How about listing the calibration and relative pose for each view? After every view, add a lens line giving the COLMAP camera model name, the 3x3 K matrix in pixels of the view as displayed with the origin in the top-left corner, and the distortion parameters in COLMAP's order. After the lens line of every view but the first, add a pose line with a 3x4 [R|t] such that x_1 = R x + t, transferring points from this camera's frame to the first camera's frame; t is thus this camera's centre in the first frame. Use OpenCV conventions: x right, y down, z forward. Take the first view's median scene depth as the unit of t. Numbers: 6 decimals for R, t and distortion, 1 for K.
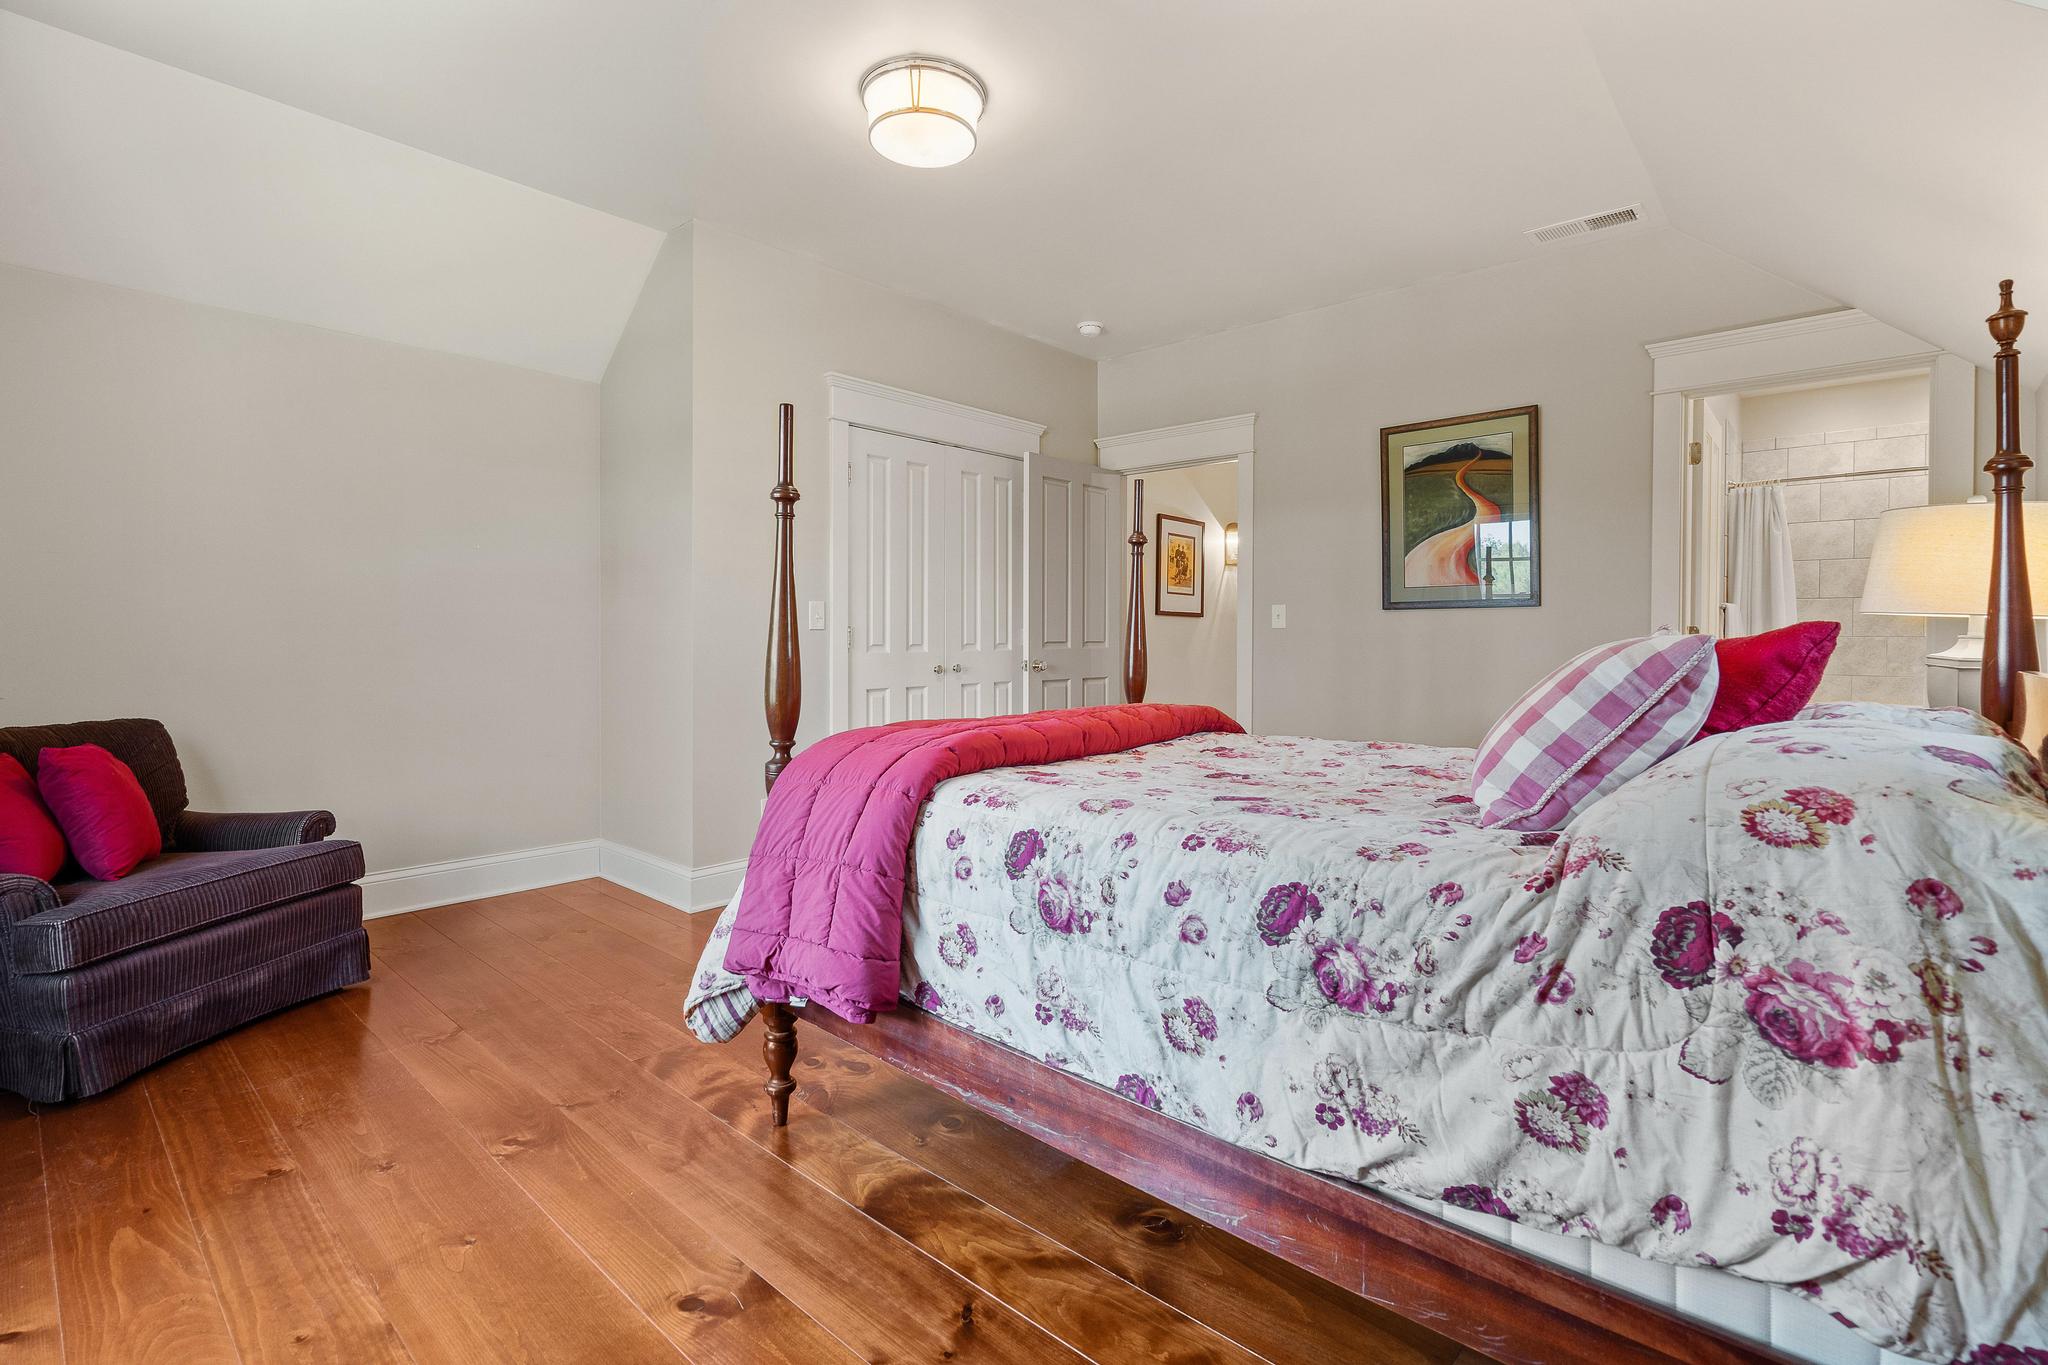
lens RADIAL K [[937.5, 0, 1025.3], [0, 937.5, 662.2], [0, 0, 1]] dist [0.001717, -0.000166]
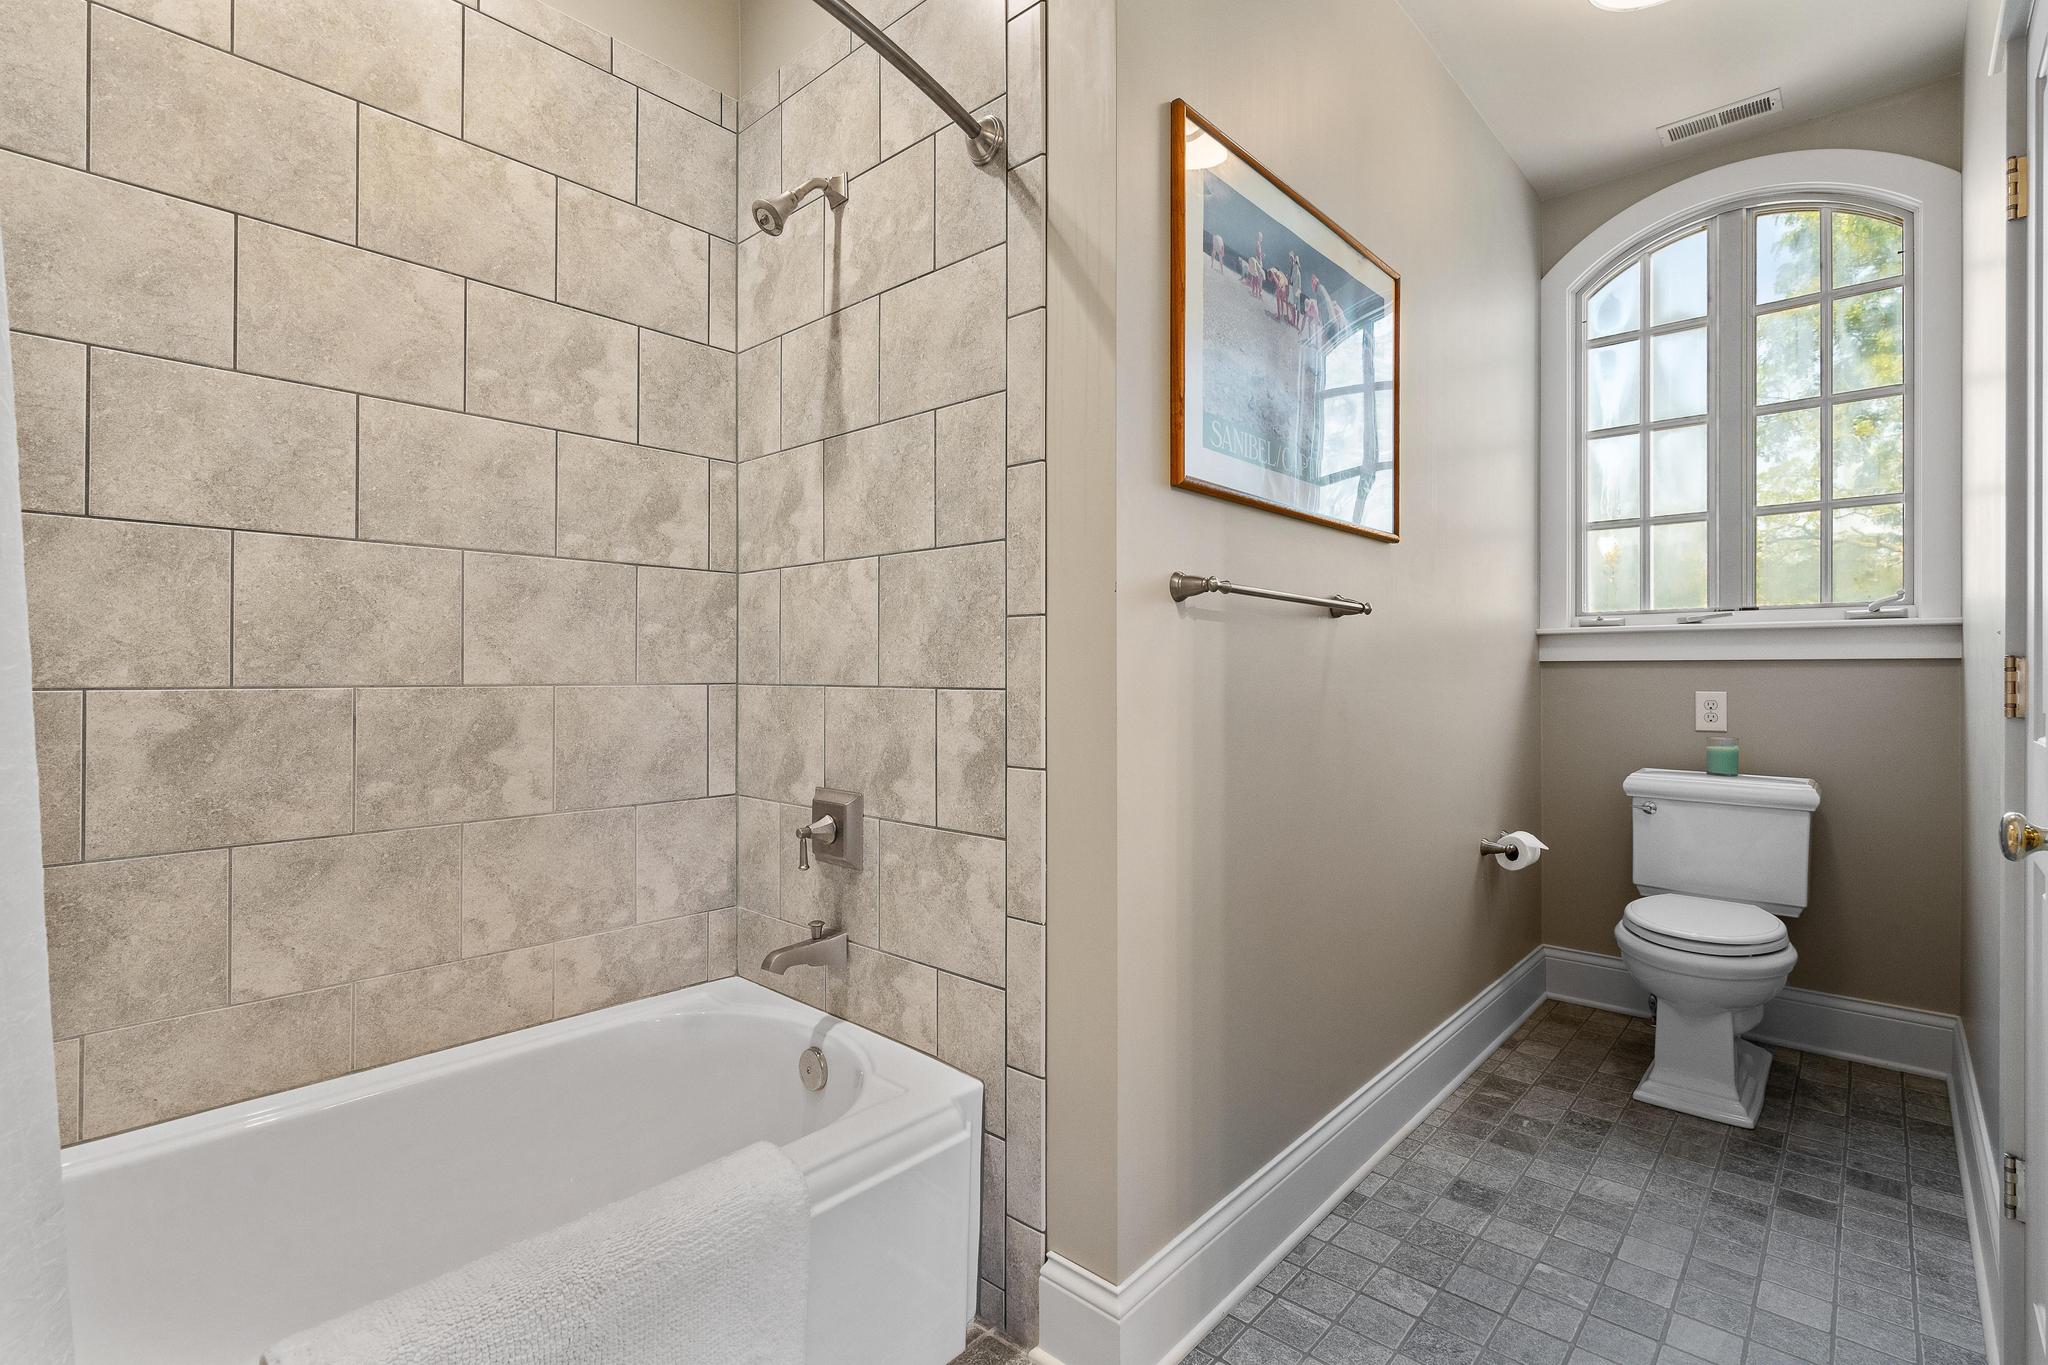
lens RADIAL K [[937.5, 0, 1017.1], [0, 937.5, 668.0], [0, 0, 1]] dist [0.001717, -0.000166]
pose [[0.009374, 0.005296, 0.999942, 0.642801], [0.010426, 0.999931, -0.005393, -0.028768], [-0.999902, 0.010476, 0.009318, 0.799179]]
